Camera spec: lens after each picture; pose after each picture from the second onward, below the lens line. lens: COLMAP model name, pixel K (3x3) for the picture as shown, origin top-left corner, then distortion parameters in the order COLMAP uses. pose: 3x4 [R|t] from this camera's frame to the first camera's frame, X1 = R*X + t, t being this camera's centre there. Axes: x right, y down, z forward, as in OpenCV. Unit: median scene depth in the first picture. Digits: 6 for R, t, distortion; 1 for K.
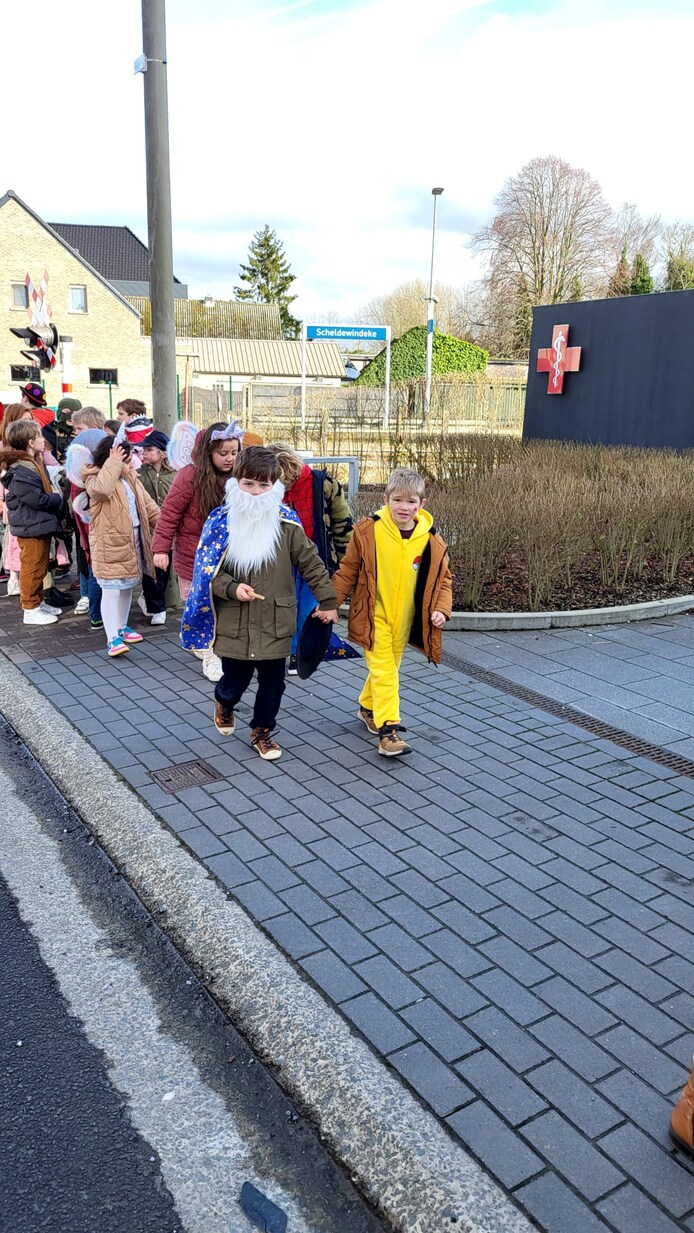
lens RADIAL K [[961.6, 0, 347.0], [0, 961.6, 616.5], [0, 0, 1]] dist [0.027358, 0.001020]
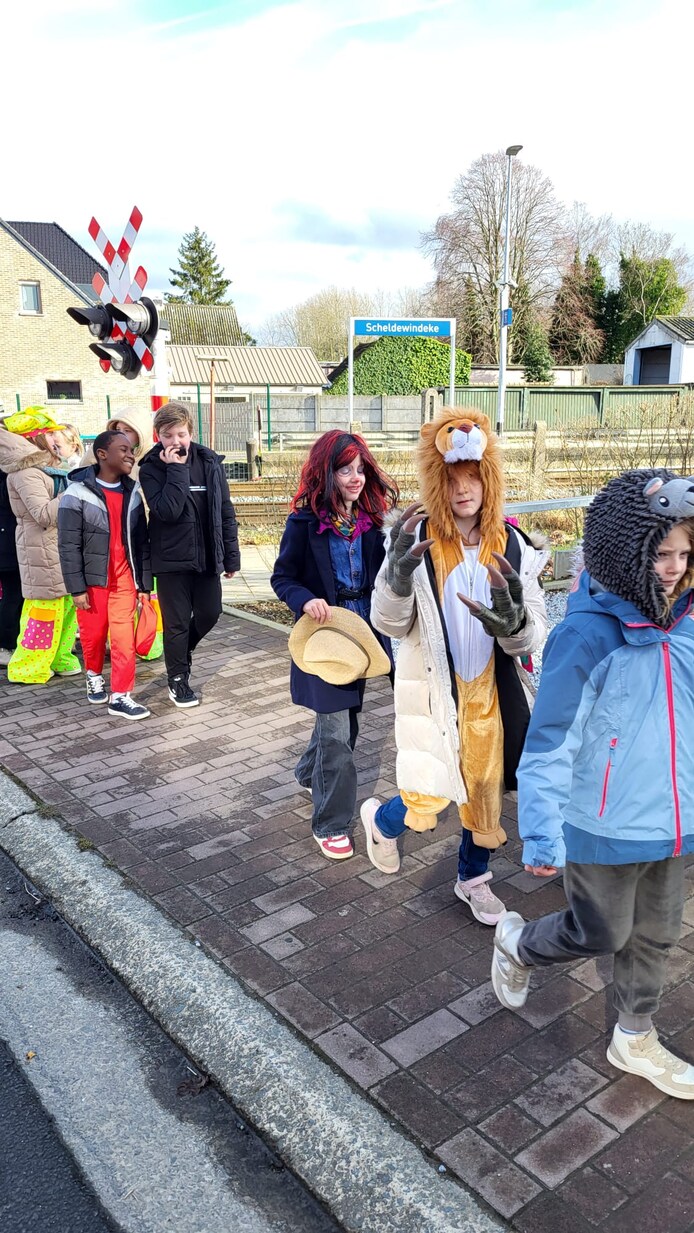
lens RADIAL K [[899.4, 0, 347.0], [0, 899.4, 616.5], [0, 0, 1]] dist [0.020349, -0.002466]
pose [[0.991030, -0.054127, 0.122189, -0.076442], [0.053418, 0.998531, 0.009066, -0.030504], [-0.122500, -0.002458, 0.992465, 0.125917]]
